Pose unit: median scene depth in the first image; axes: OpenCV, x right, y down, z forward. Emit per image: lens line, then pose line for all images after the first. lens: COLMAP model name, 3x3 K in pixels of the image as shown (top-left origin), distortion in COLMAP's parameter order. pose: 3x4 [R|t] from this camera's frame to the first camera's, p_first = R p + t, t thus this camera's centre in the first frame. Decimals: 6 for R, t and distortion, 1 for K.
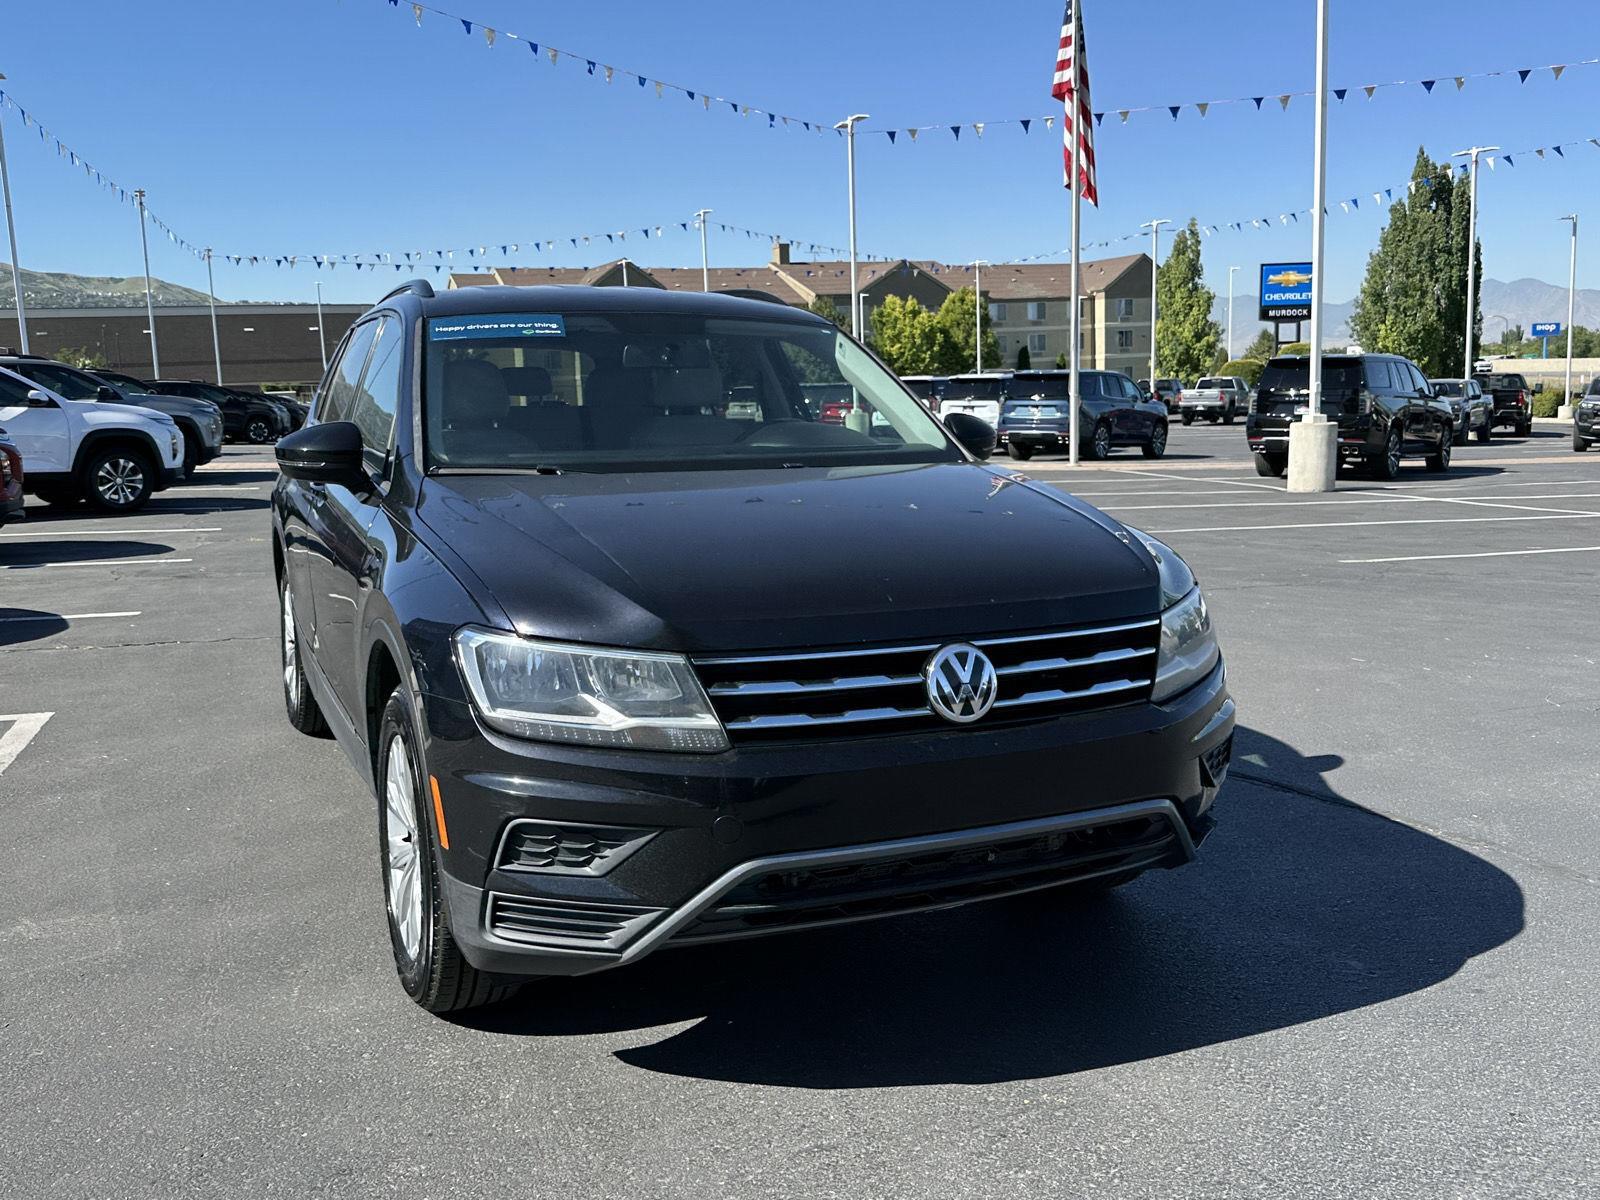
lens RADIAL K [[1443.4, 0, 812.9], [0, 1443.4, 597.9], [0, 0, 1]] dist [0.184497, -0.402780]
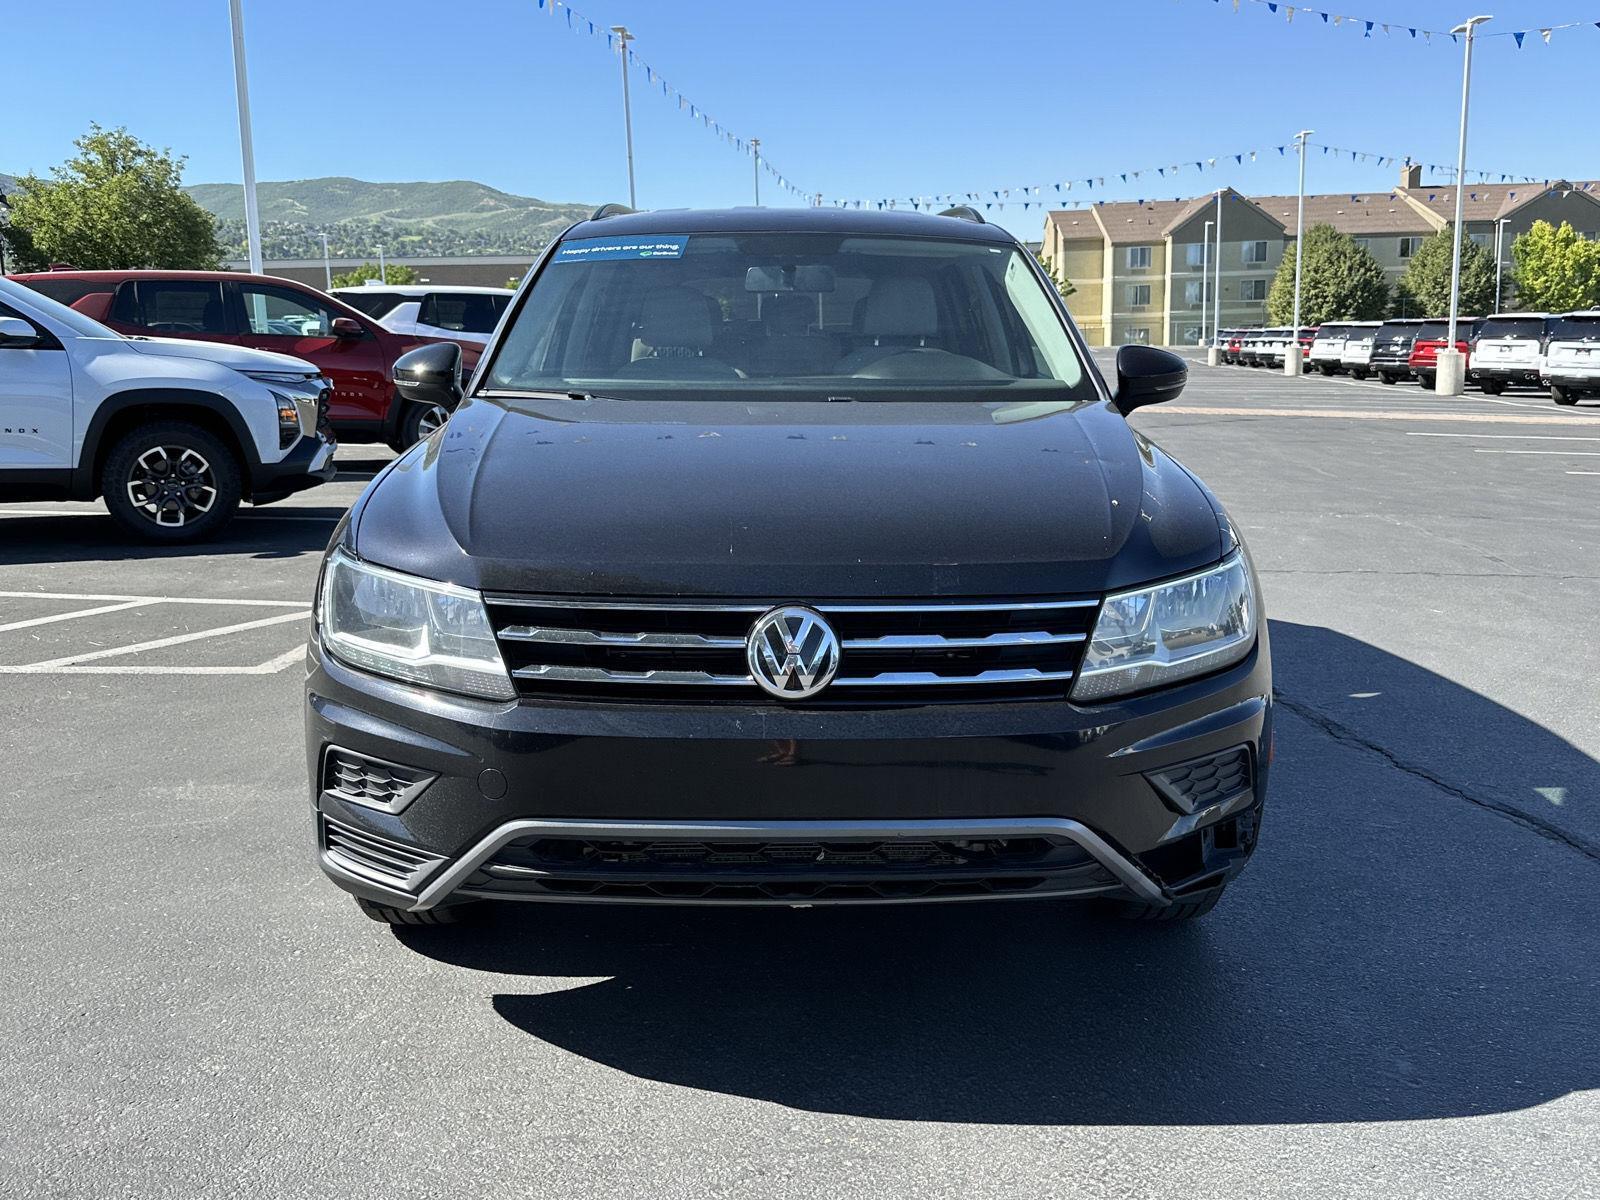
lens RADIAL K [[1449.5, 0, 815.7], [0, 1449.5, 608.9], [0, 0, 1]] dist [0.125247, -0.218620]
pose [[0.918787, 0.086475, -0.385165, 0.260258], [-0.068015, 0.995798, 0.061325, -0.012412], [0.388850, -0.030147, 0.920808, 0.122611]]
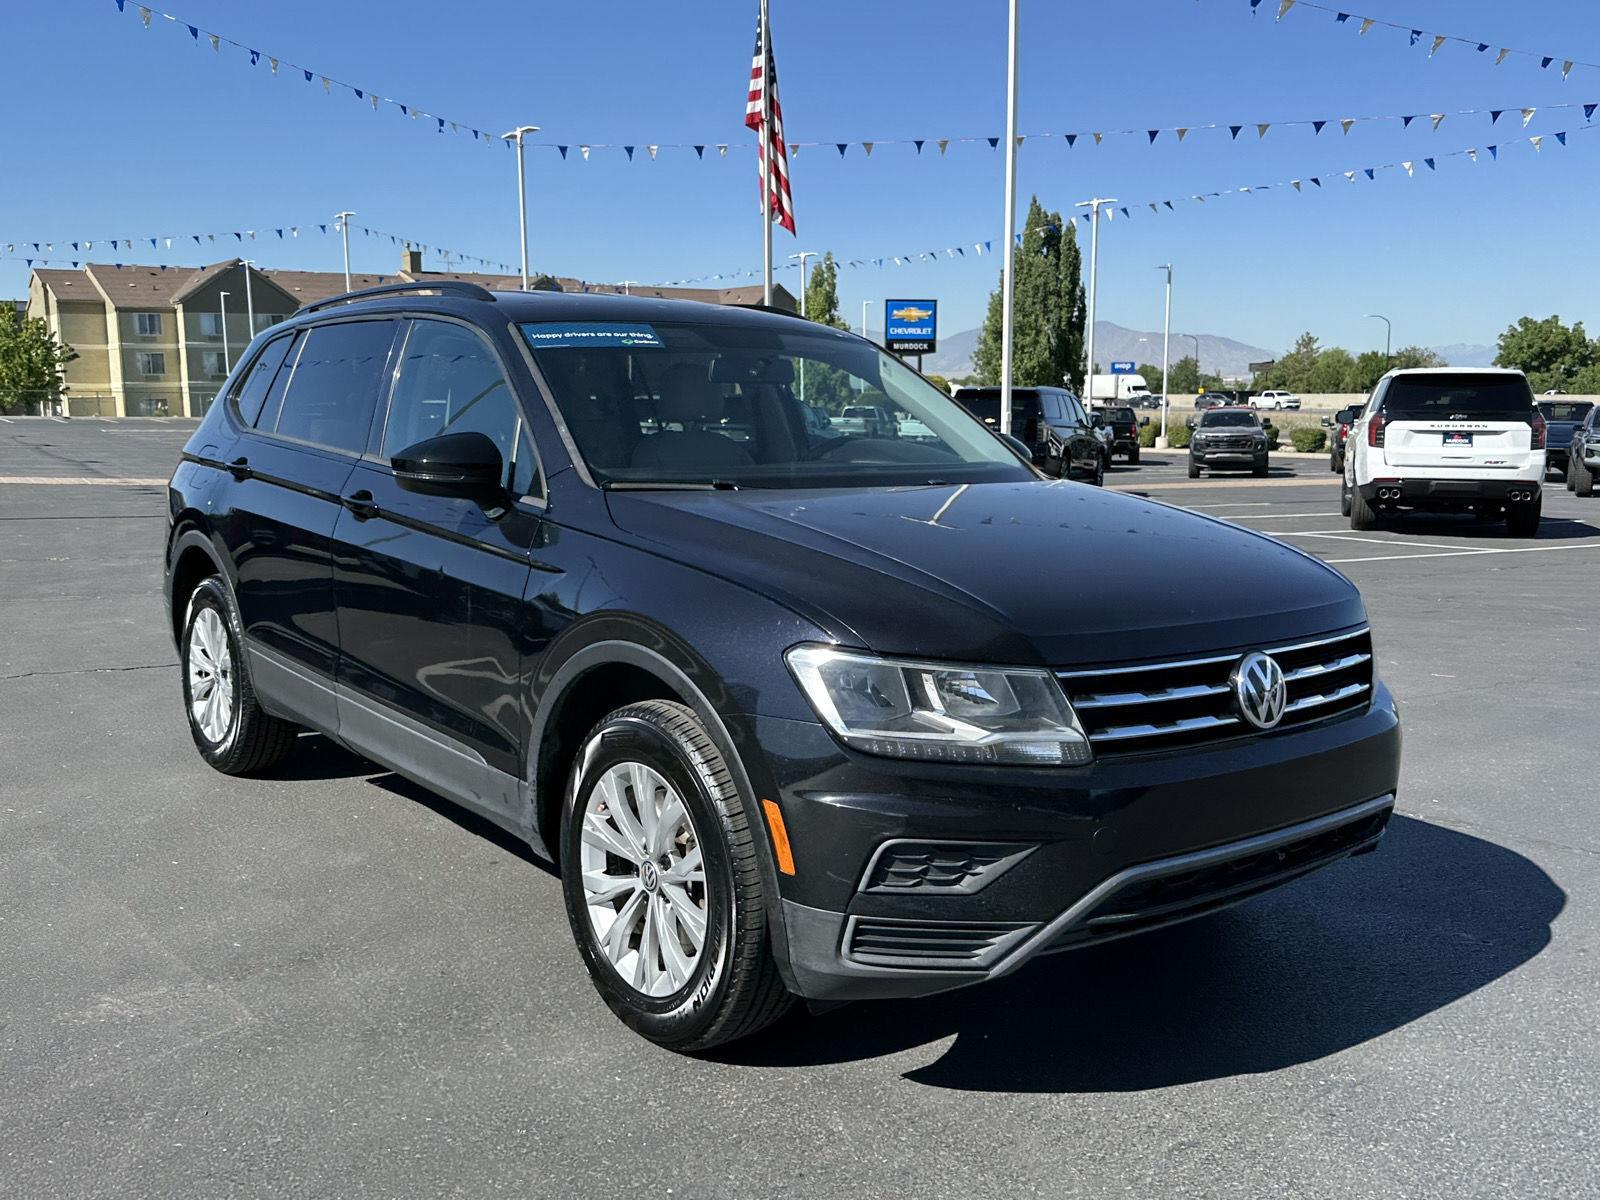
lens RADIAL K [[1449.5, 0, 815.7], [0, 1449.5, 608.9], [0, 0, 1]] dist [0.125247, -0.218620]
pose [[0.966689, -0.013850, 0.255578, -0.277575], [0.015611, 0.999866, -0.004861, 0.000204], [-0.255477, 0.008689, 0.966776, 0.036456]]
